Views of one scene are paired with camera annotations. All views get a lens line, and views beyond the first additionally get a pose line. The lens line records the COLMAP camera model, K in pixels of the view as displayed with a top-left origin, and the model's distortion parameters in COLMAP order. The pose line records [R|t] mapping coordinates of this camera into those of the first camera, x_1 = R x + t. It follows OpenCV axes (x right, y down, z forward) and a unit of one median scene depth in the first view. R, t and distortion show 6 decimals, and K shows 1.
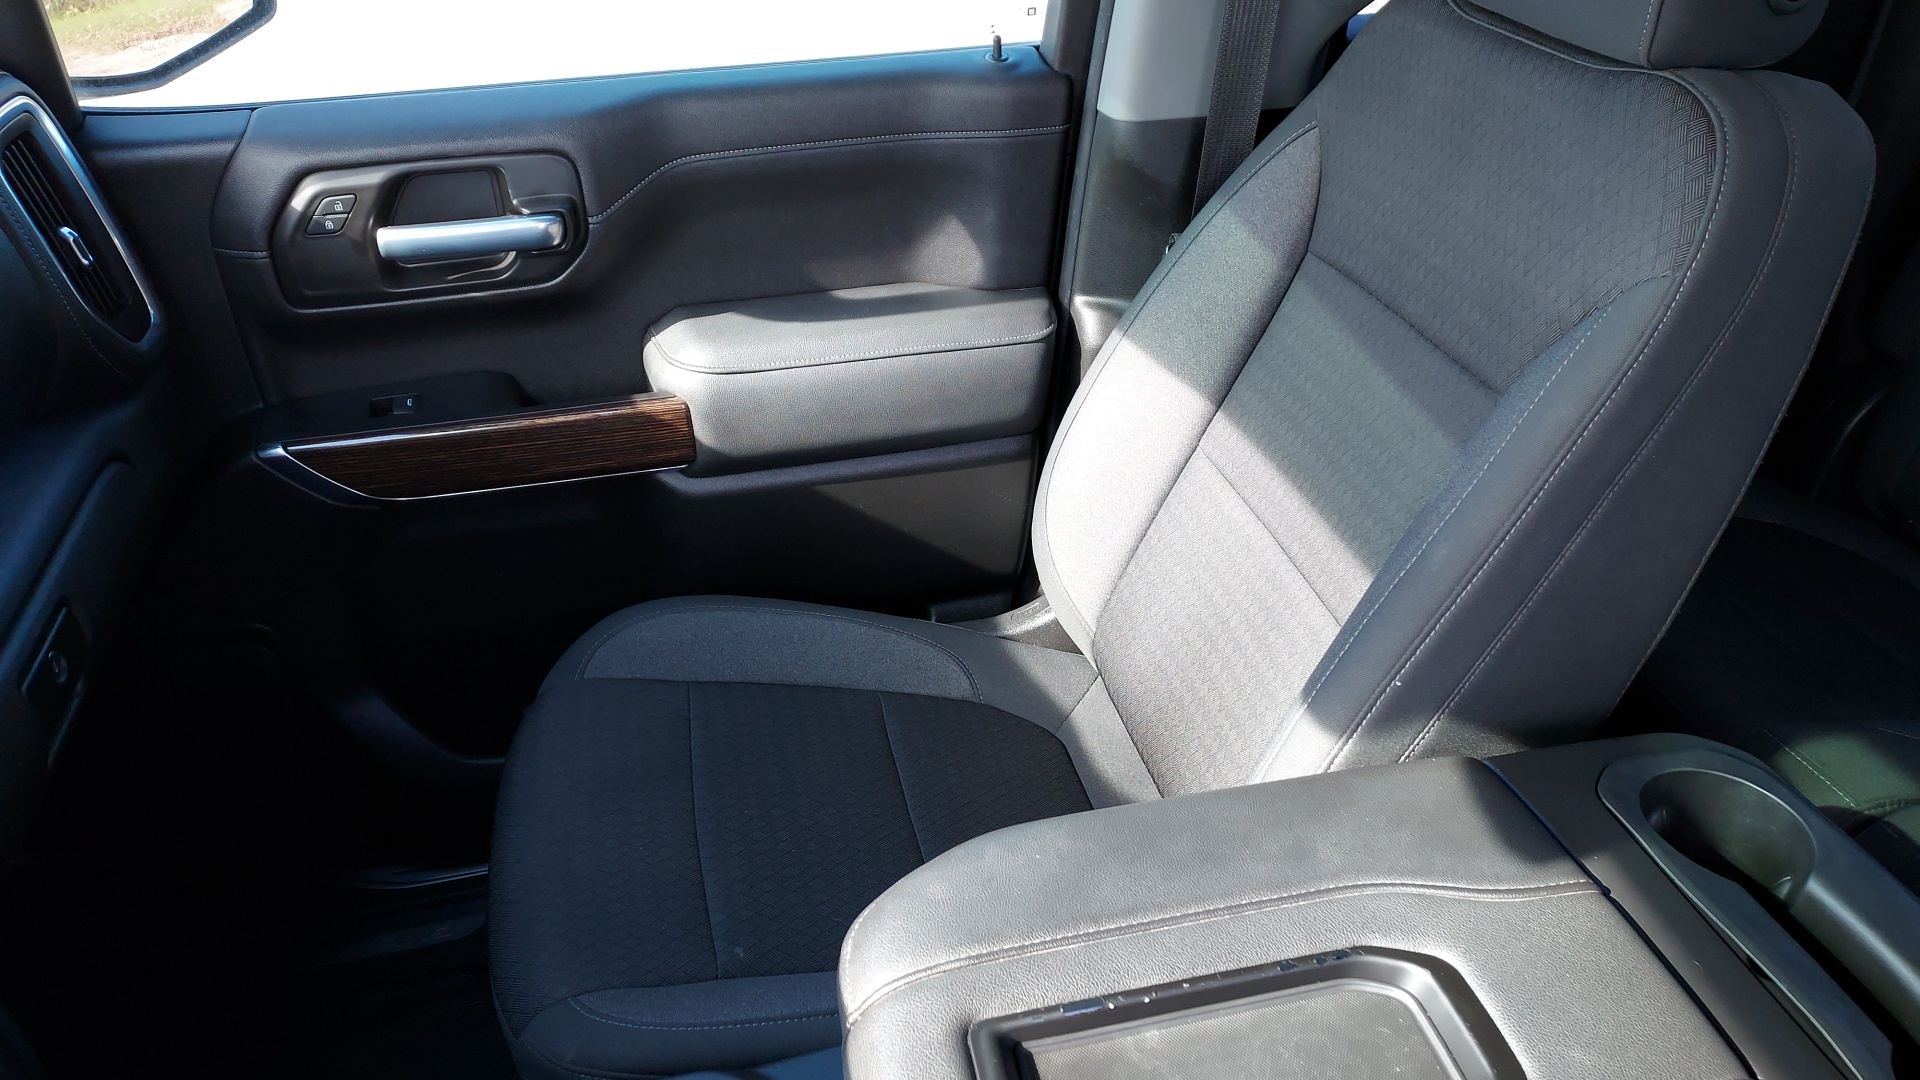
lens RADIAL K [[1417.9, 0, 966.8], [0, 1417.9, 547.6], [0, 0, 1]] dist [0.065582, -0.038356]
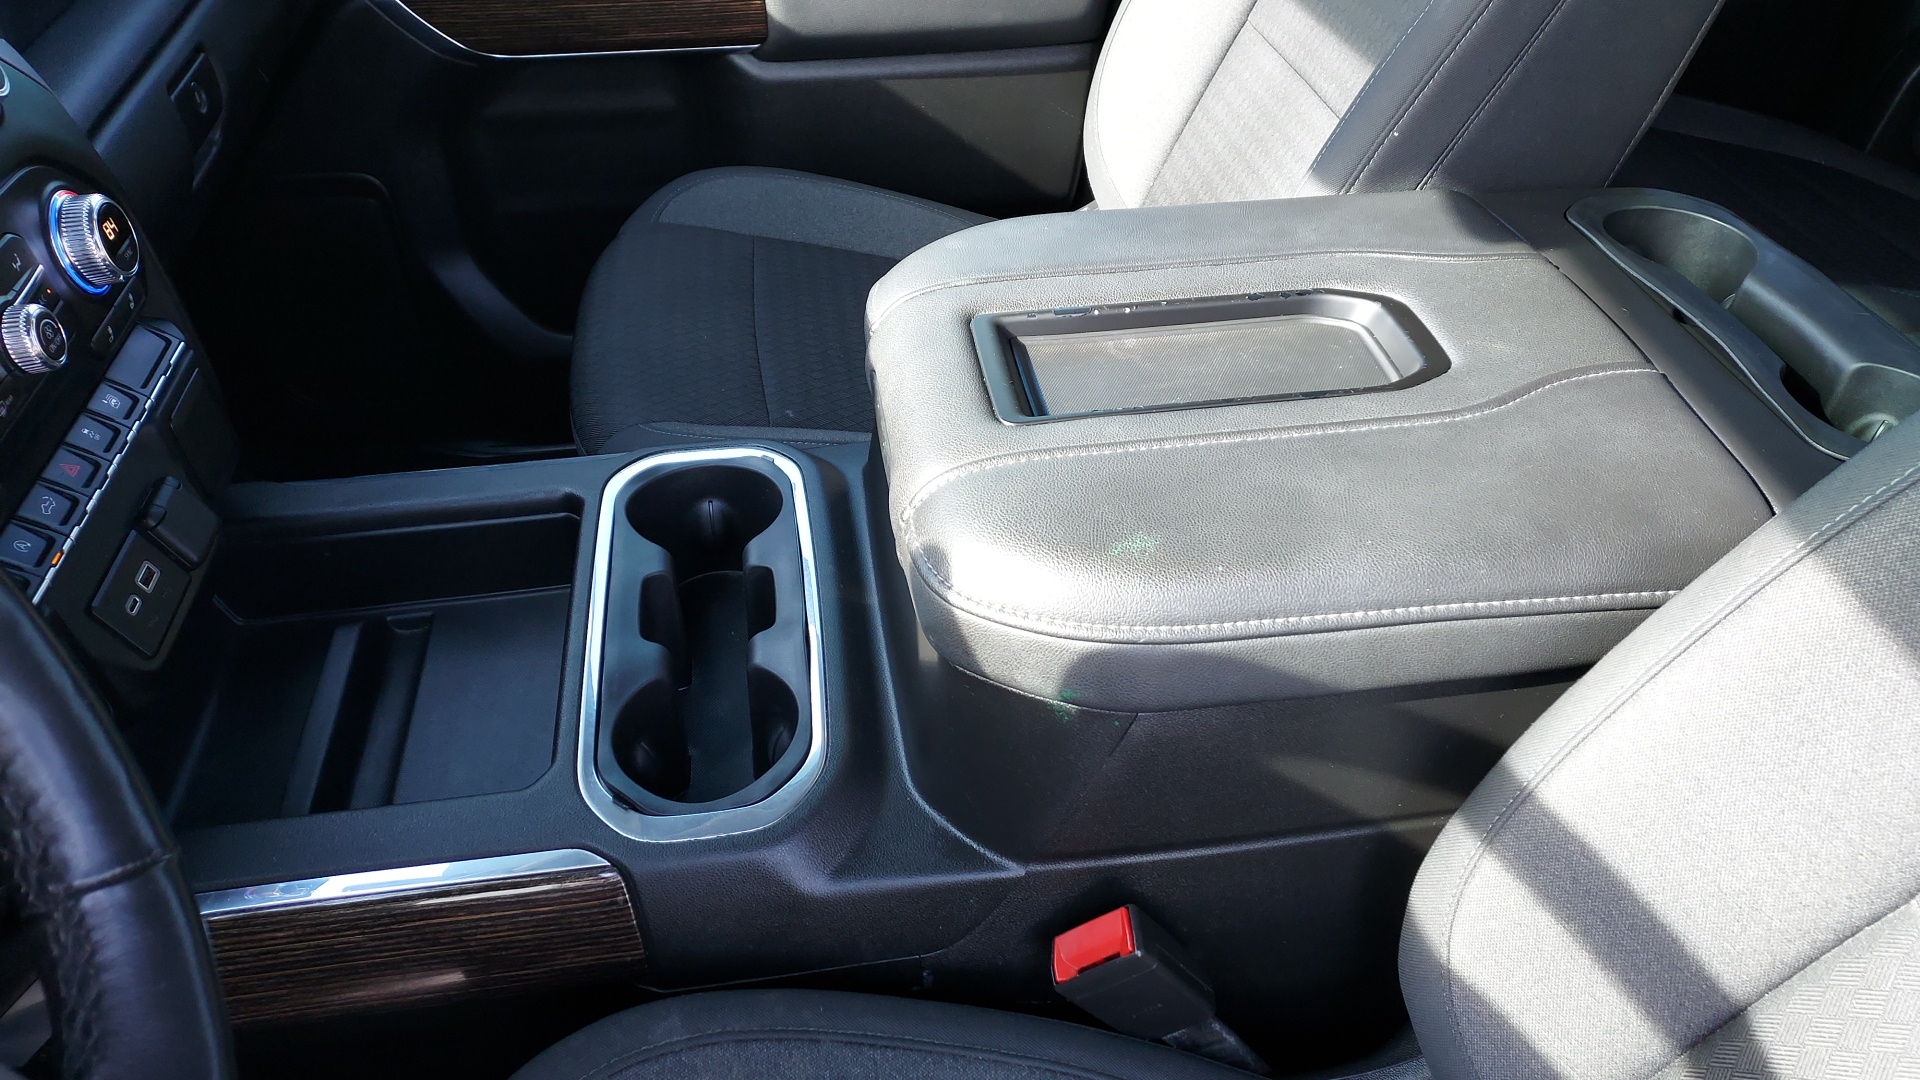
lens RADIAL K [[1417.9, 0, 962.8], [0, 1417.9, 556.0], [0, 0, 1]] dist [0.065582, -0.038356]
pose [[0.996946, 0.055730, -0.054700, 0.036309], [-0.049284, 0.992389, 0.112853, 0.212665], [0.060573, -0.109812, 0.992105, -0.093187]]
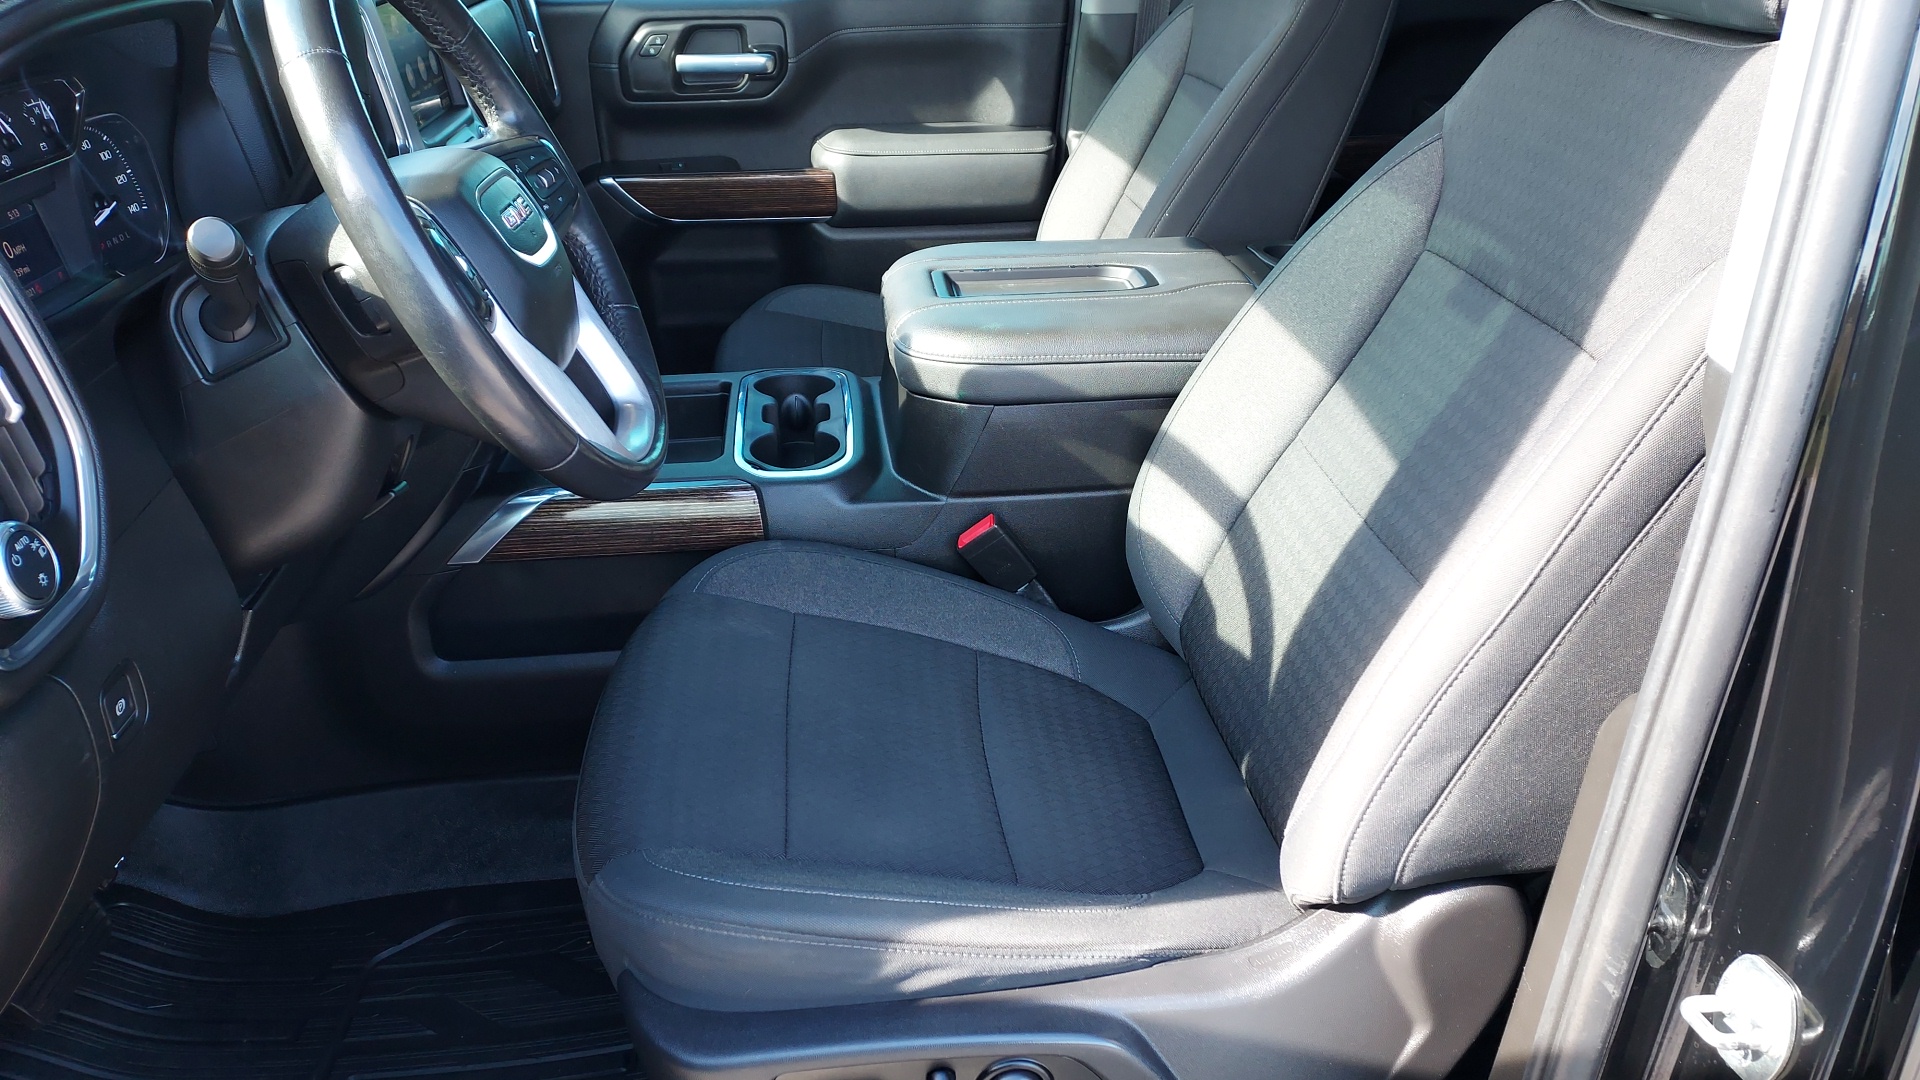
lens RADIAL K [[1417.9, 0, 962.1], [0, 1417.9, 545.7], [0, 0, 1]] dist [0.065582, -0.038356]
pose [[0.993181, 0.058003, -0.101132, 0.169816], [-0.068551, 0.992196, -0.104154, 0.554076], [0.094302, 0.110376, 0.989406, -0.691807]]
